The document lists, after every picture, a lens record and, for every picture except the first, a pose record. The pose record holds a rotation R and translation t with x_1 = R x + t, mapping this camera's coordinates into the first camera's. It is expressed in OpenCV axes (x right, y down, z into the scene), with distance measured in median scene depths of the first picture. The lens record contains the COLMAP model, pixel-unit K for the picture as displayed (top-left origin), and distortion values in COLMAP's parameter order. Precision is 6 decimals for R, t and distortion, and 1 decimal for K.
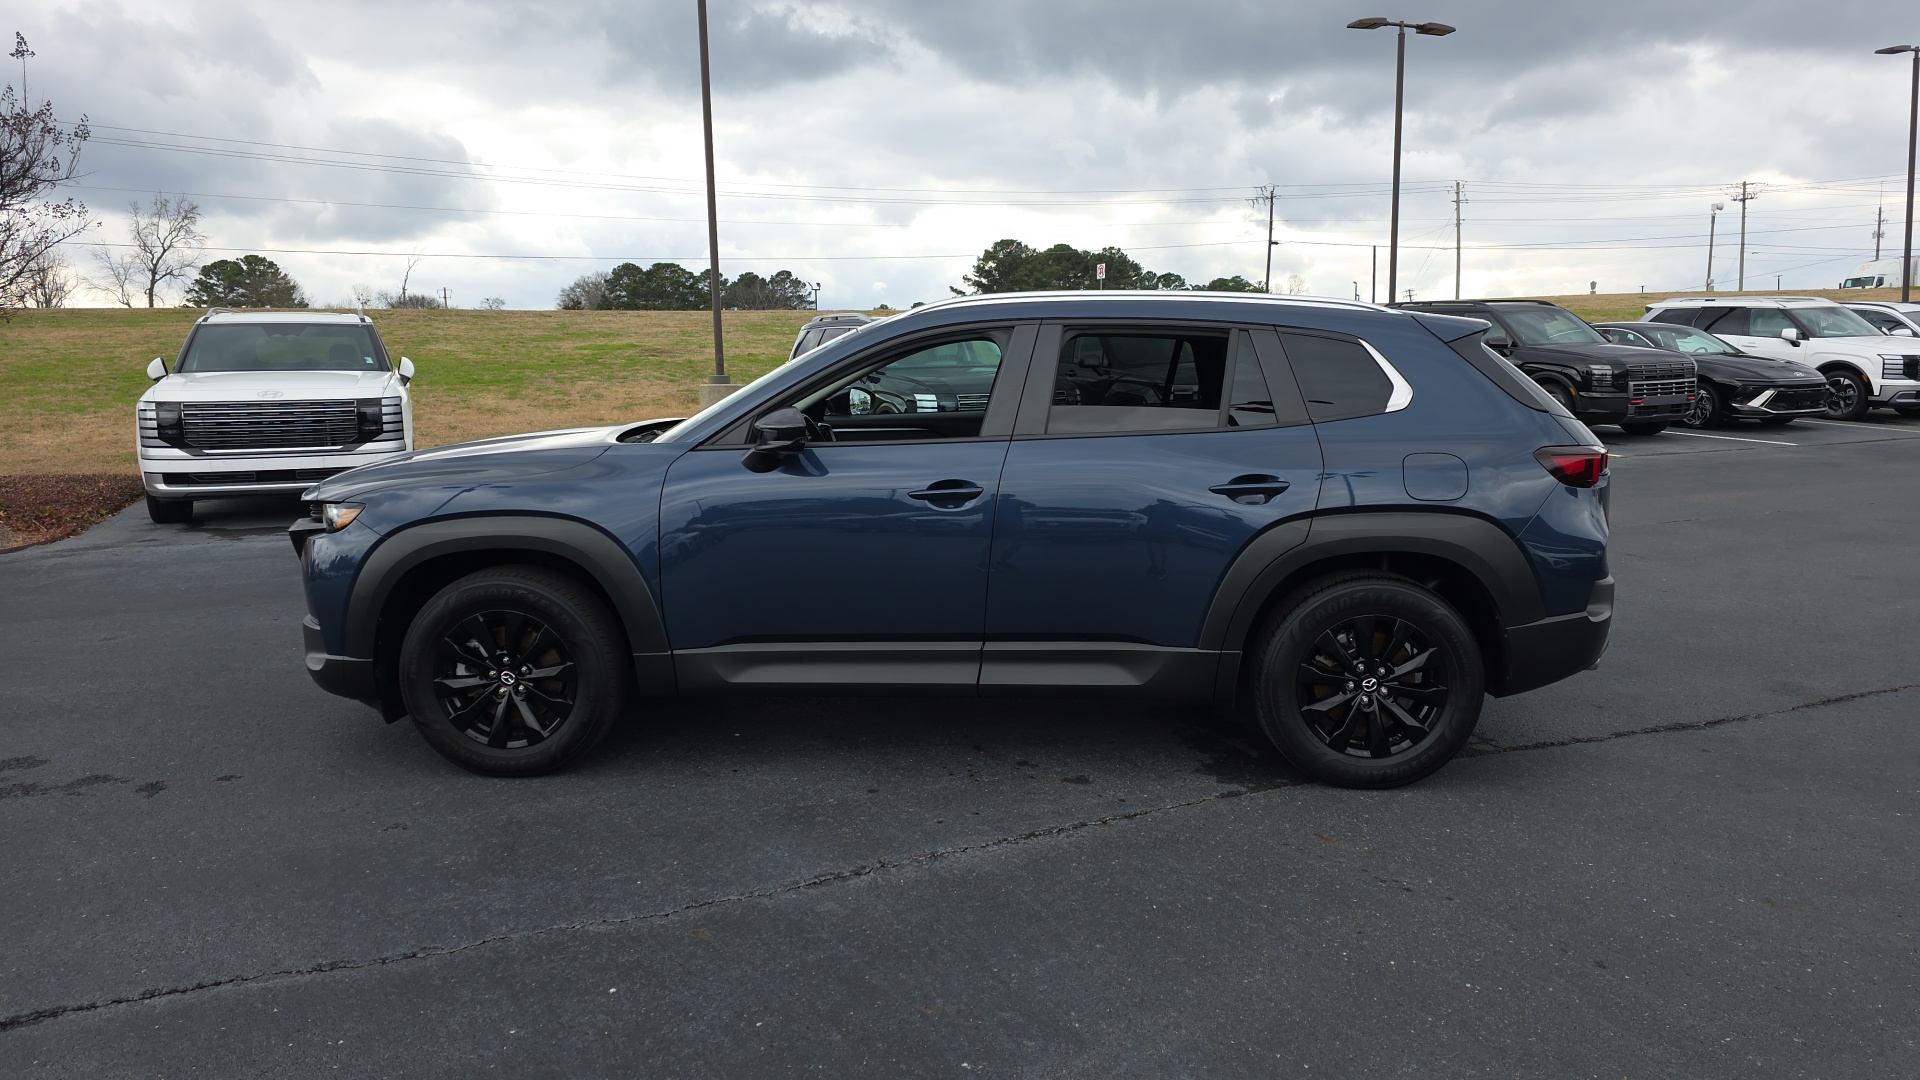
lens RADIAL K [[1315.7, 0, 836.8], [0, 1315.7, 597.6], [0, 0, 1]] dist [-0.004555, -0.020878]
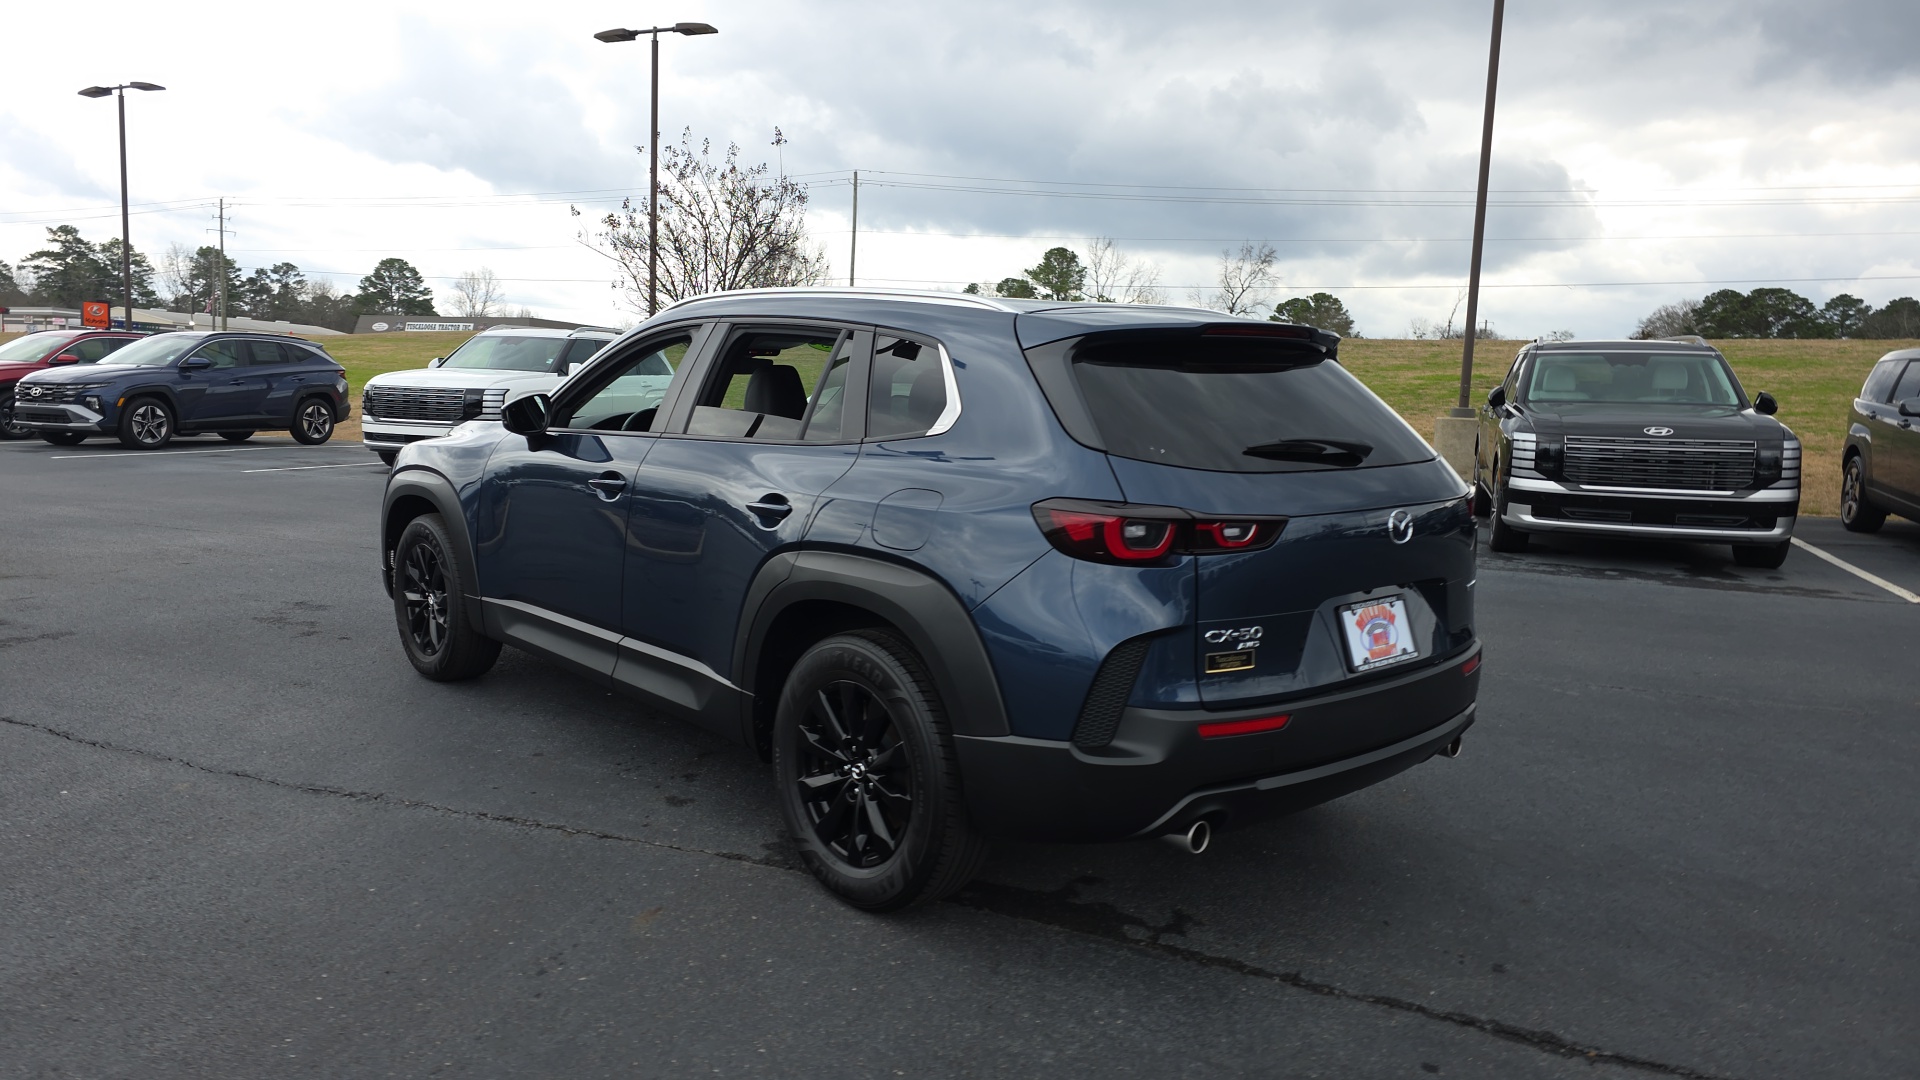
lens RADIAL K [[1261.5, 0, 888.8], [0, 1261.5, 562.3], [0, 0, 1]] dist [0.042179, -0.039921]
pose [[0.673523, 0.125314, -0.728466, 0.953833], [-0.159943, 0.986884, 0.021888, -0.077496], [0.721654, 0.101771, 0.684732, 0.479149]]
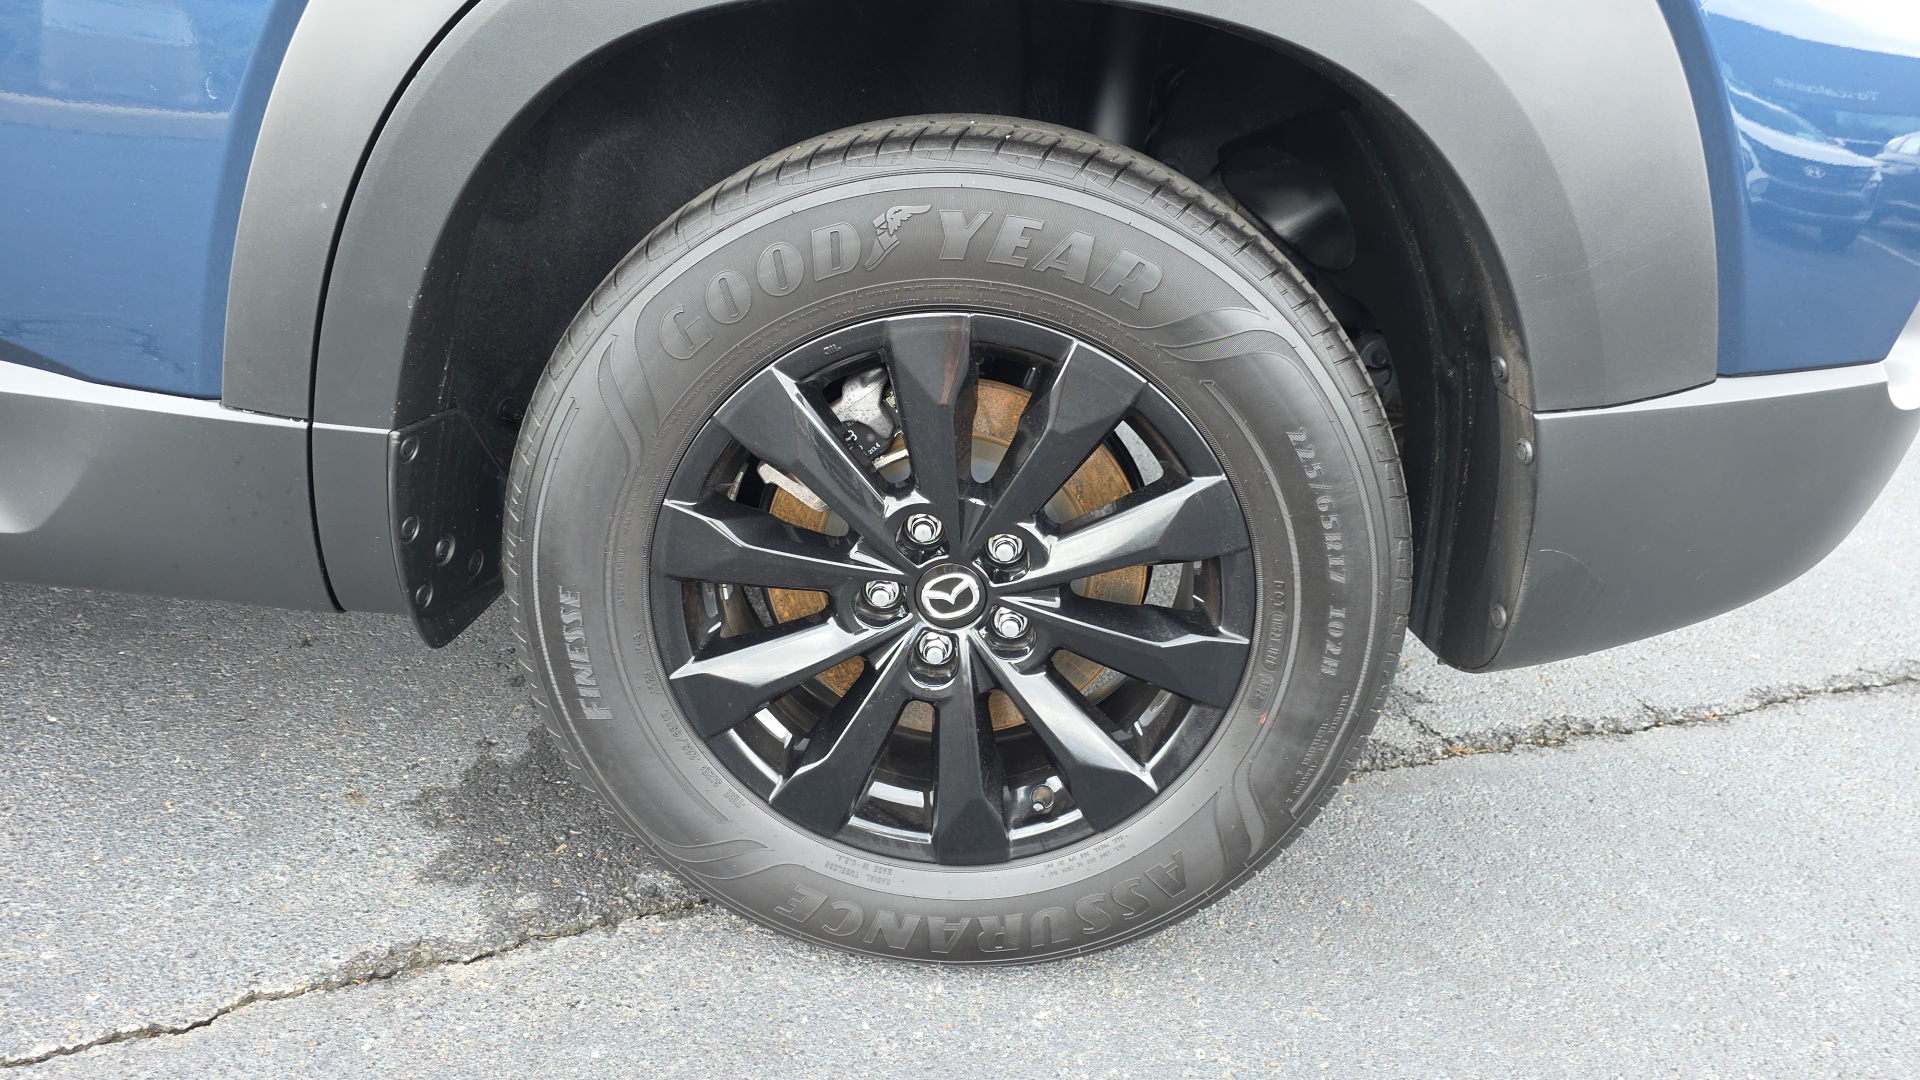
lens RADIAL K [[1261.5, 0, 888.8], [0, 1261.5, 562.3], [0, 0, 1]] dist [0.042179, -0.039921]
pose [[0.996805, 0.063812, 0.048041, 0.380645], [-0.073129, 0.971013, 0.227566, 0.006116], [-0.032127, -0.230352, 0.972577, 0.765518]]
